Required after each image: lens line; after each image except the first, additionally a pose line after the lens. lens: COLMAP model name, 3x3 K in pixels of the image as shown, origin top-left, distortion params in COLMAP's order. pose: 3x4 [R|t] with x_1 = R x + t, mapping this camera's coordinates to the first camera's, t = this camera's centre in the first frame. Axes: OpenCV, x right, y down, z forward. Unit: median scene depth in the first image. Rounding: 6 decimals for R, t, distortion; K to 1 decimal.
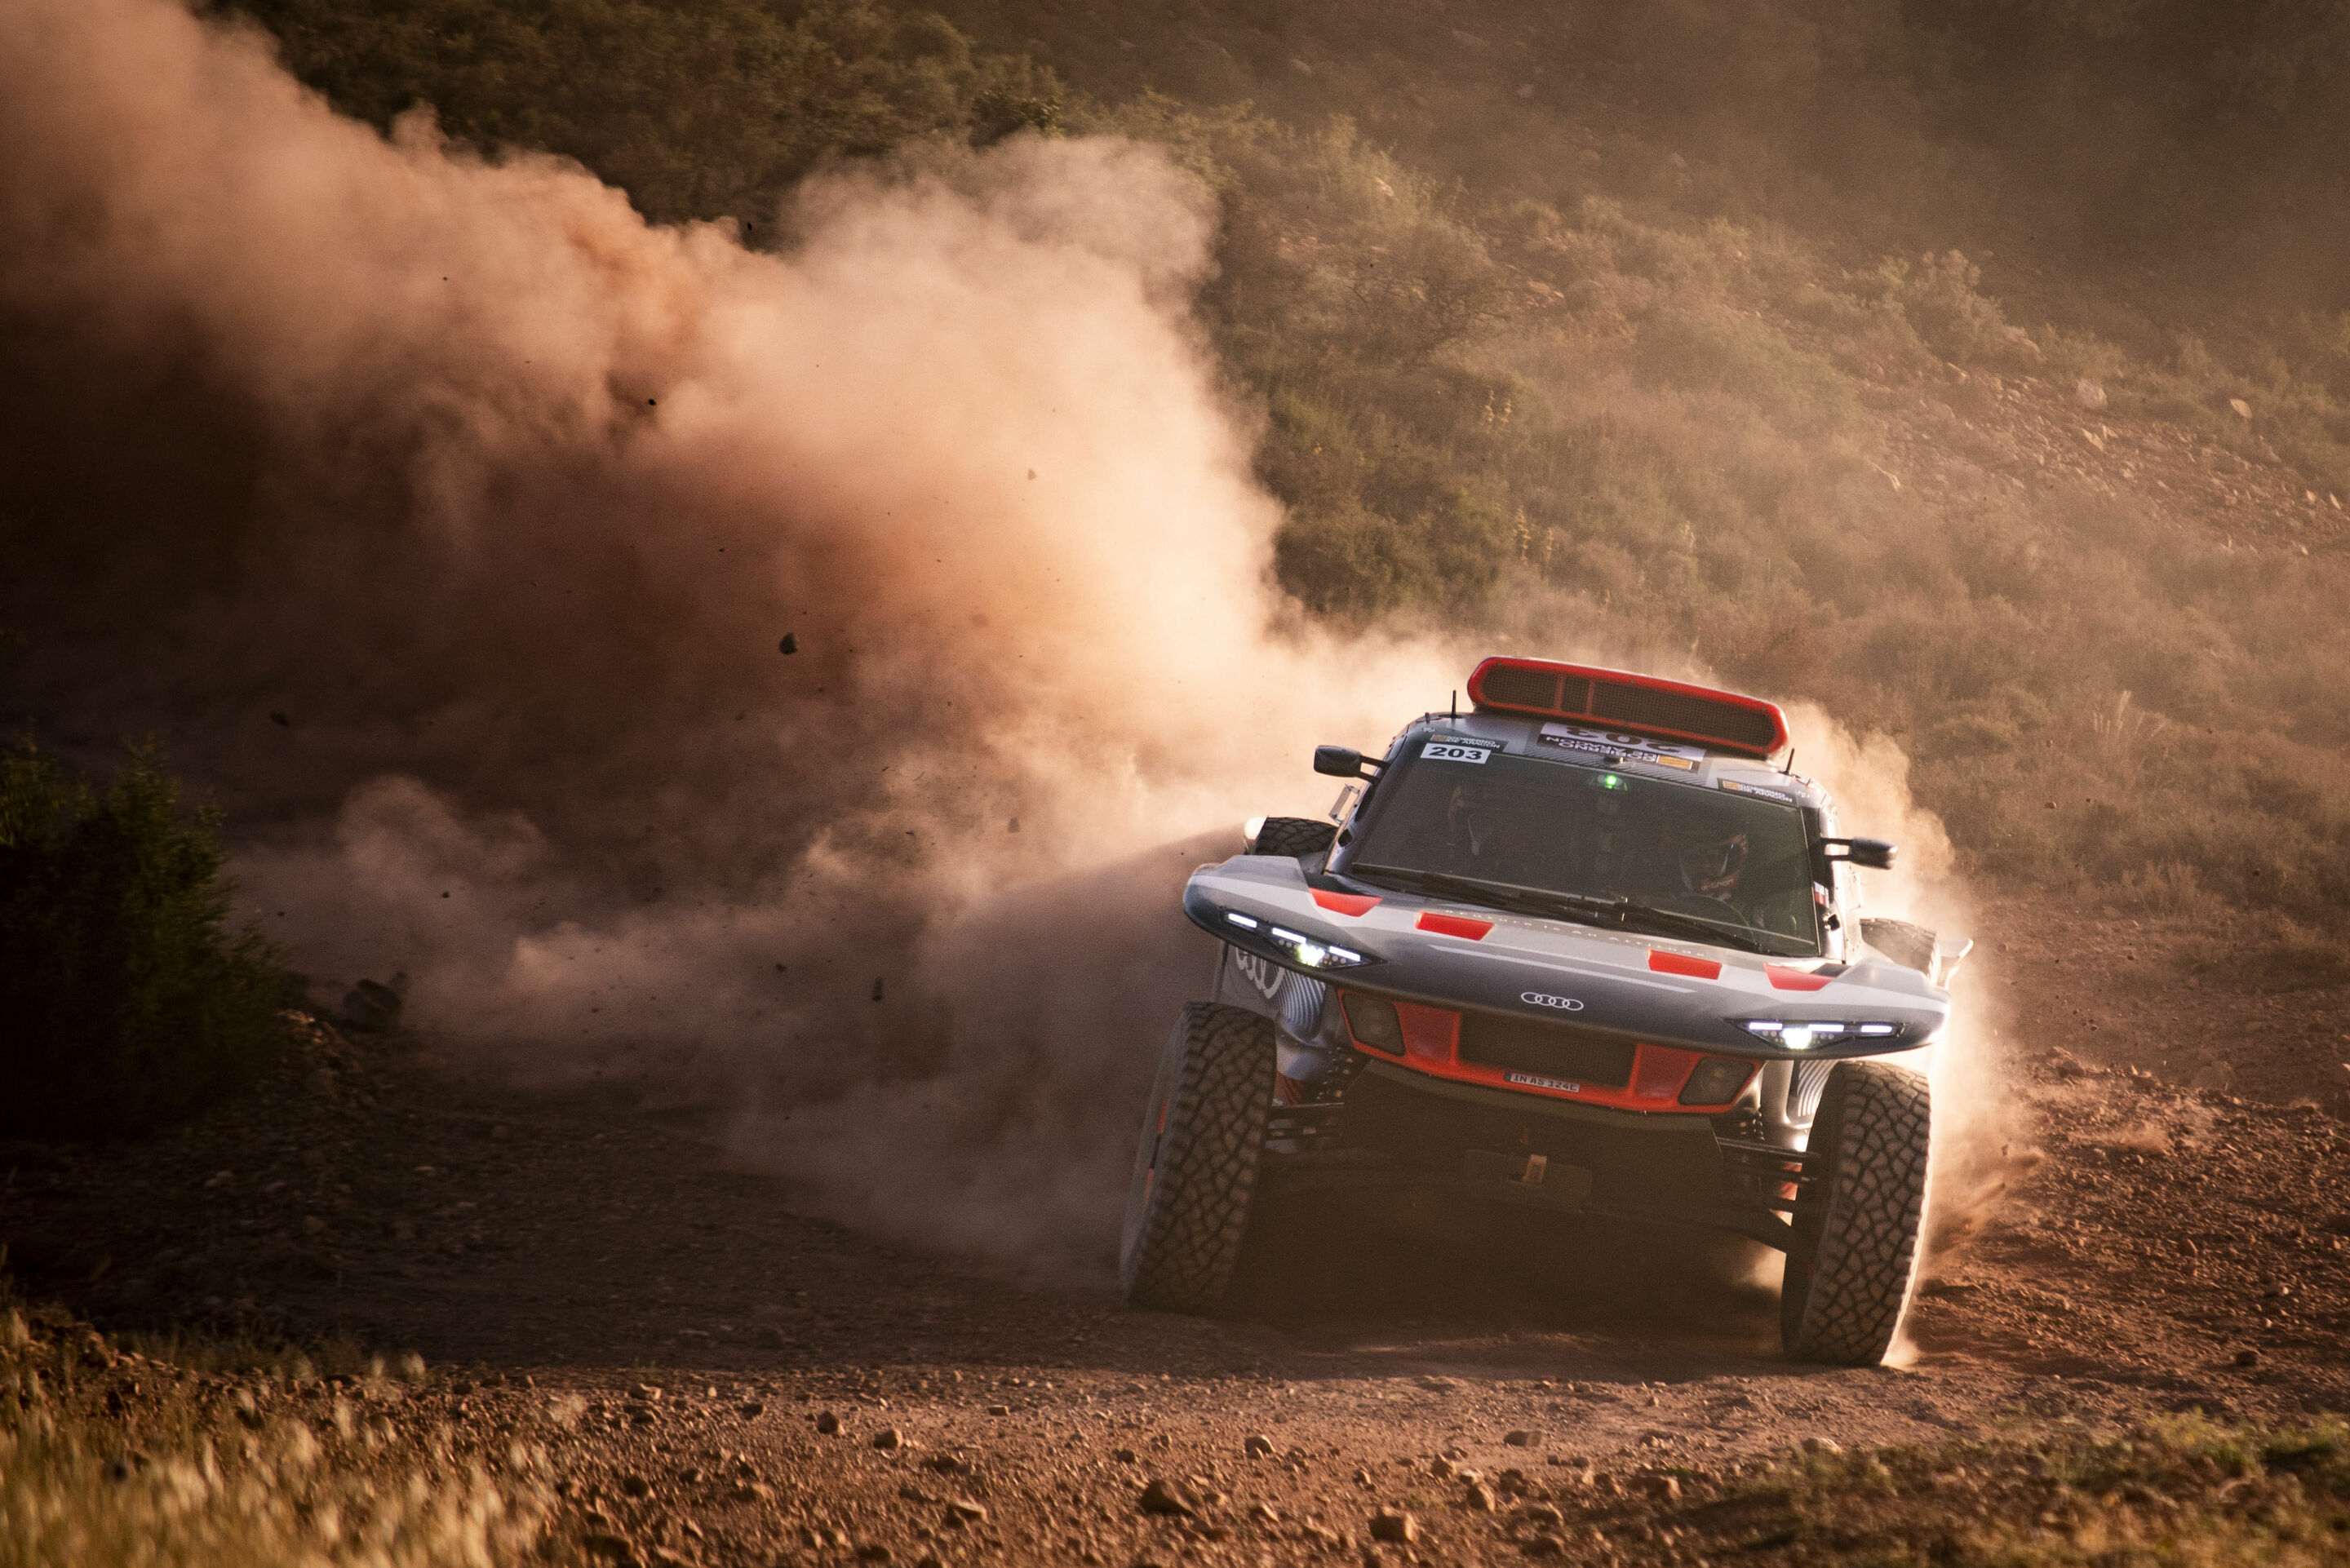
lens RADIAL K [[13735.1, 0, 1175.0], [0, 13735.1, 784.0], [0, 0, 1]] dist [-0.455755, -6.180525]
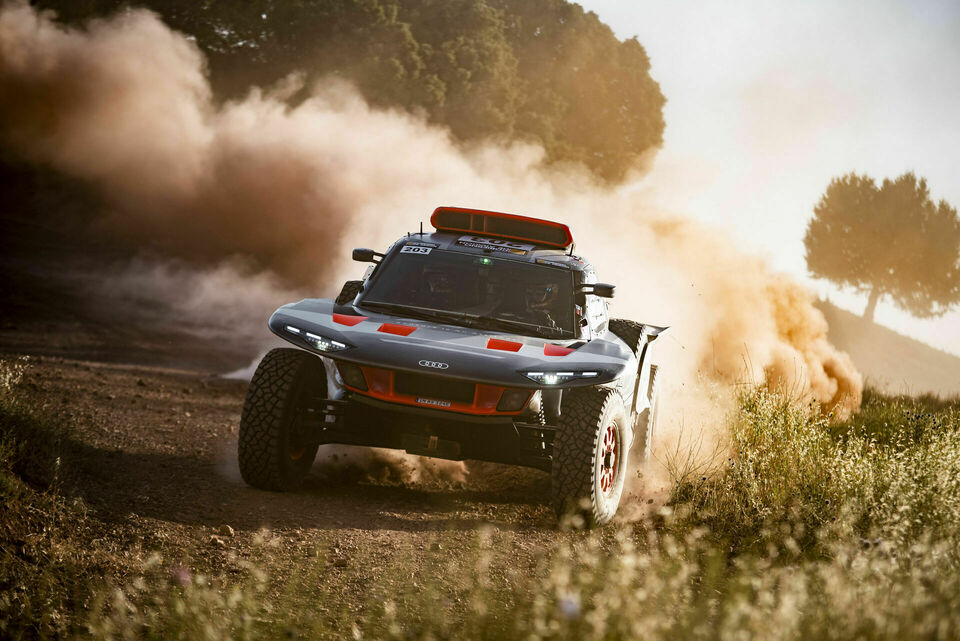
lens RADIAL K [[3502.5, 0, 480.0], [0, 3502.5, 320.5], [0, 0, 1]] dist [-0.165202, -0.480801]
pose [[0.998651, -0.023373, -0.046362, 0.058791], [0.023976, 0.999634, 0.012499, 0.002400], [0.046053, -0.013593, 0.998846, 0.452205]]
